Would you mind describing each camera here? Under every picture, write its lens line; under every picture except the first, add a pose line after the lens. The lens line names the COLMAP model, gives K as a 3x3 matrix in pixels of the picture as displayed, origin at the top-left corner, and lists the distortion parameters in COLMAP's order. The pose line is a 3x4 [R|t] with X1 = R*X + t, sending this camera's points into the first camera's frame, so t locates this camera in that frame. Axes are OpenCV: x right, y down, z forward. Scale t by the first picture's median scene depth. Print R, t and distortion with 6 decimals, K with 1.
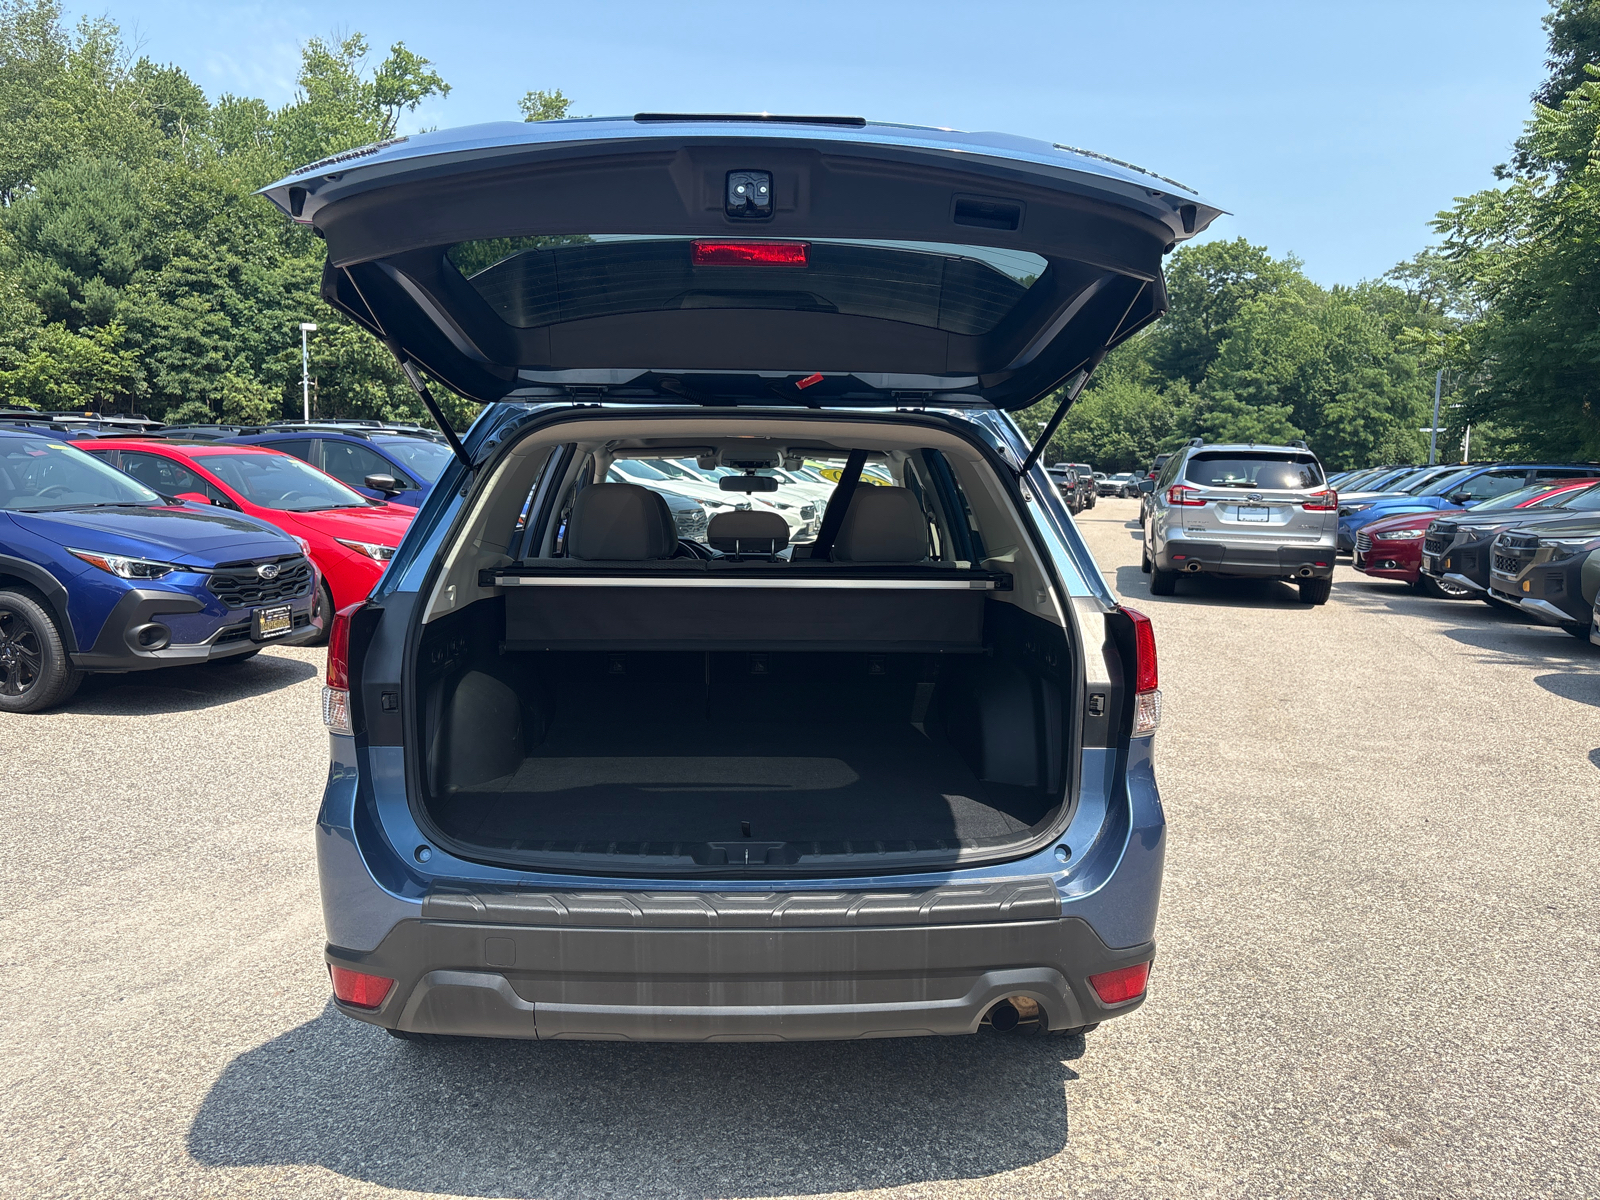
lens RADIAL K [[1225.2, 0, 798.6], [0, 1225.2, 592.0], [0, 0, 1]] dist [0.076500, -0.095650]
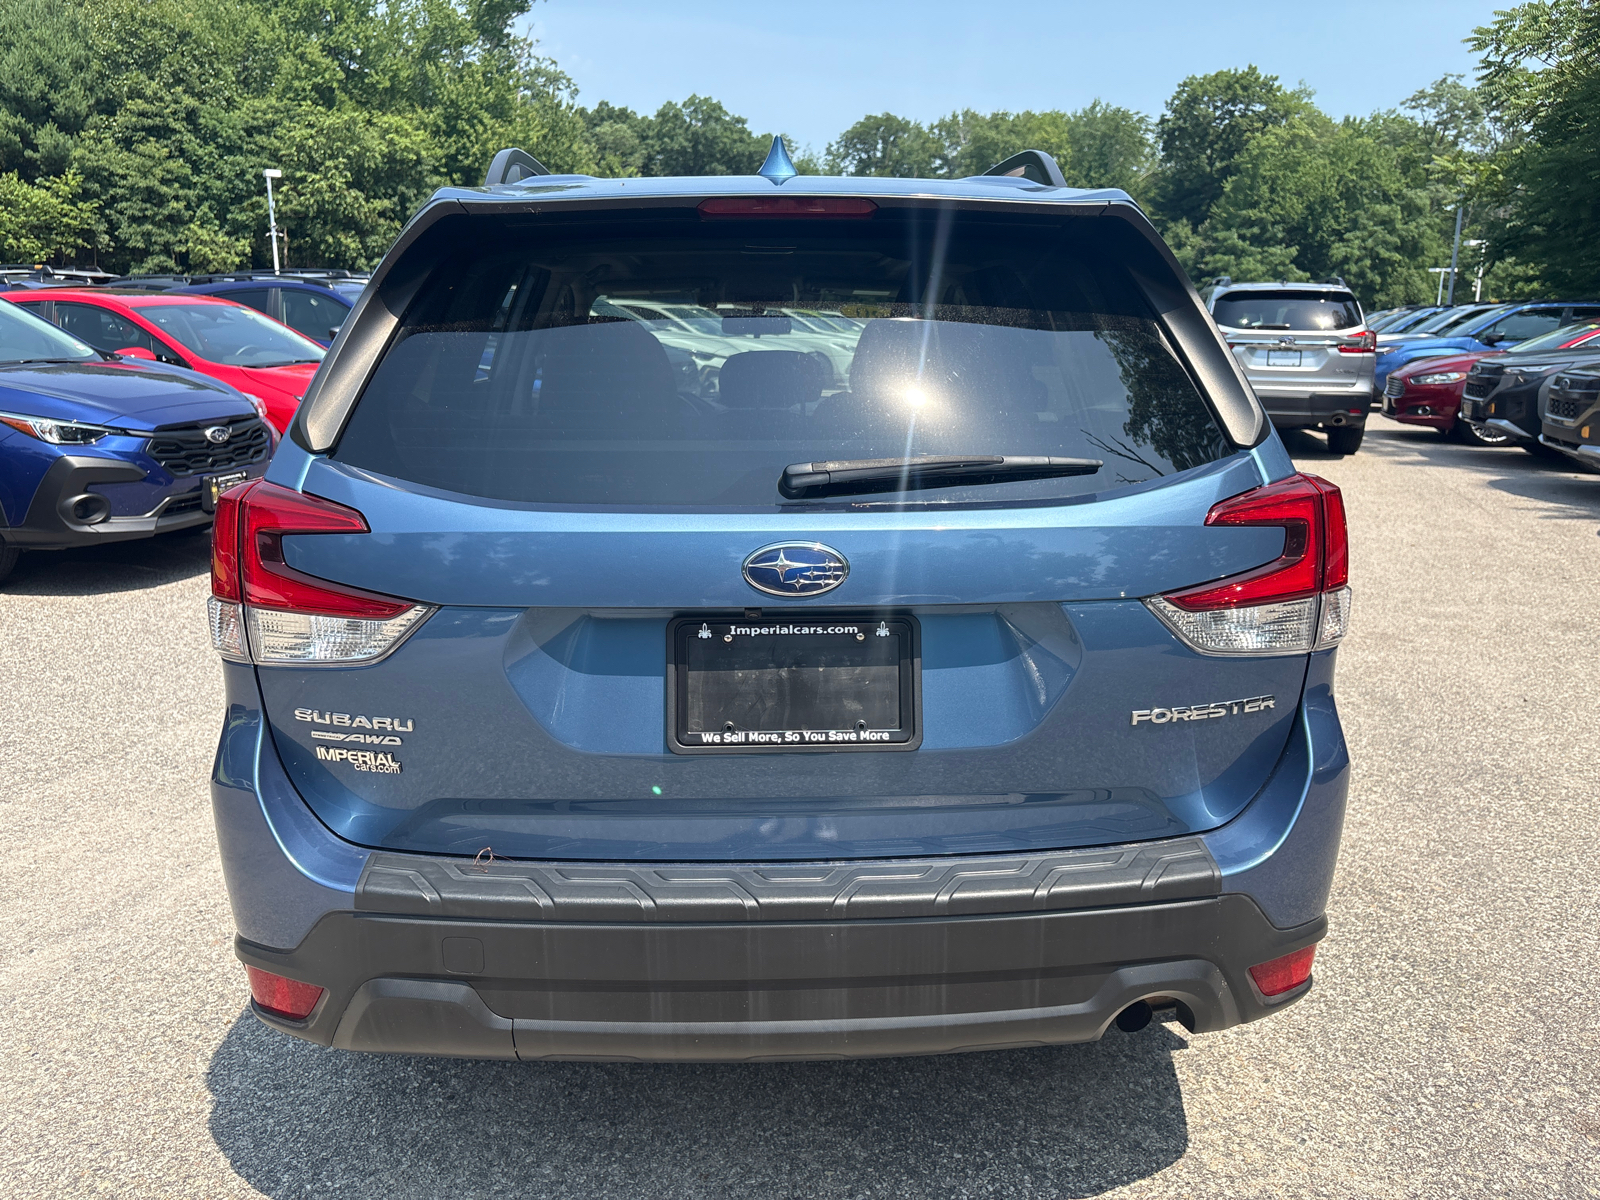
lens RADIAL K [[1225.2, 0, 789.2], [0, 1225.2, 587.5], [0, 0, 1]] dist [0.076500, -0.095650]
pose [[0.999920, -0.012624, -0.000501, -0.012538], [0.012600, 0.993569, 0.112526, -0.001899], [-0.000922, -0.112523, 0.993649, 0.082630]]
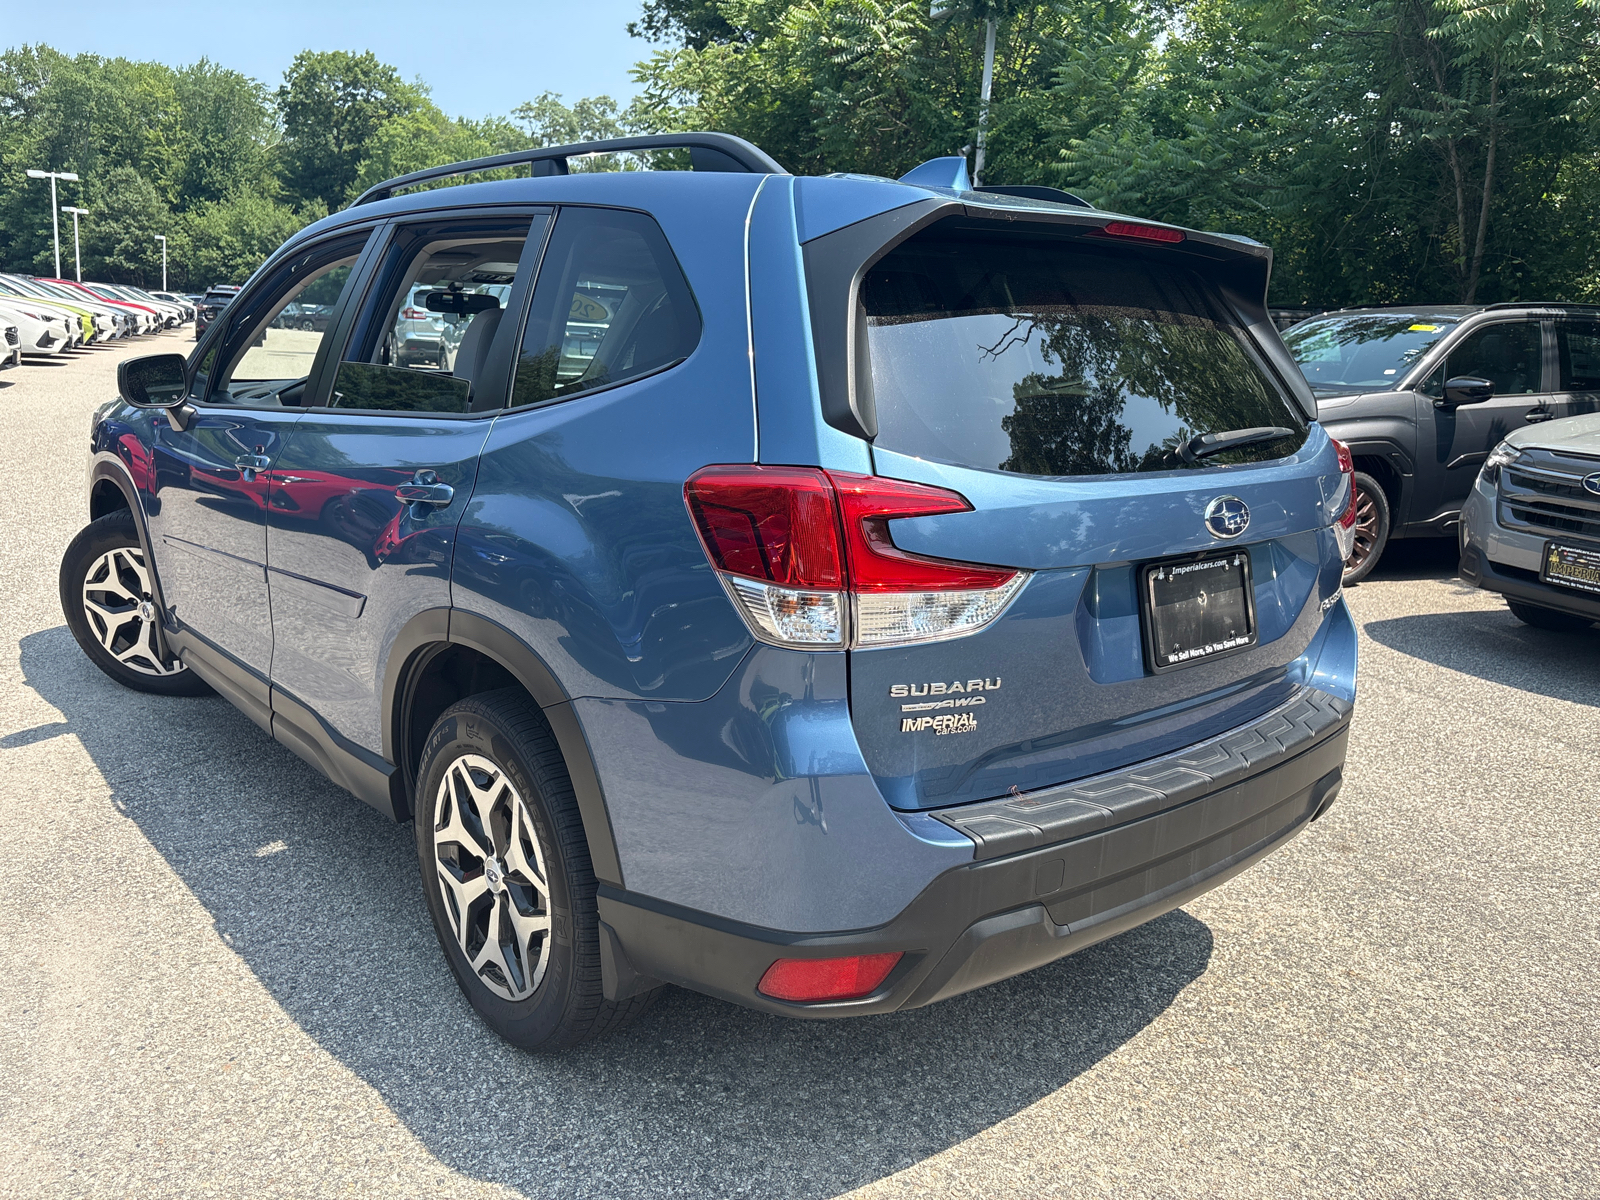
lens RADIAL K [[1225.2, 0, 801.5], [0, 1225.2, 589.1], [0, 0, 1]] dist [0.076500, -0.095650]
pose [[0.775128, -0.110246, 0.622112, -0.244519], [0.028373, 0.989739, 0.140042, -0.006468], [-0.631167, -0.090899, 0.770302, 0.135267]]
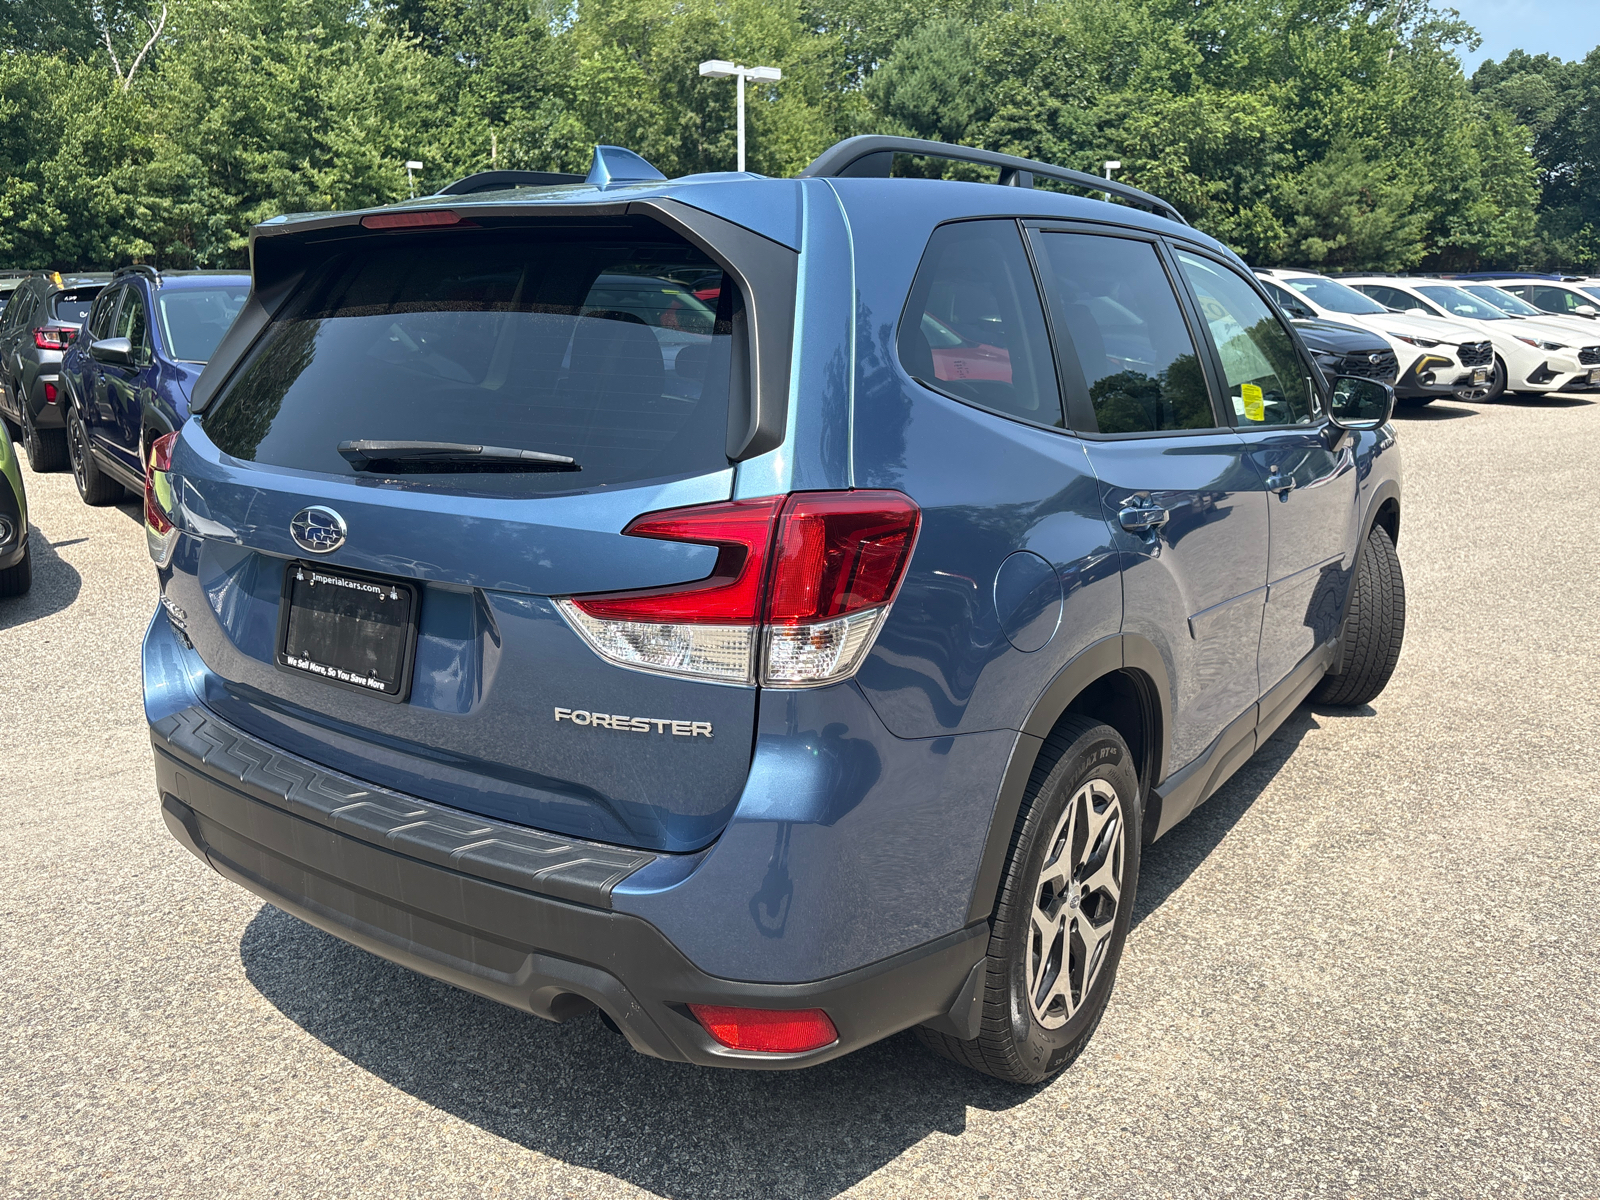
lens RADIAL K [[1225.2, 0, 793.2], [0, 1225.2, 598.1], [0, 0, 1]] dist [0.076500, -0.095650]
pose [[0.793260, 0.126801, -0.595533, 0.204516], [-0.048895, 0.988182, 0.145275, -0.008602], [0.606916, -0.086122, 0.790086, 0.146530]]
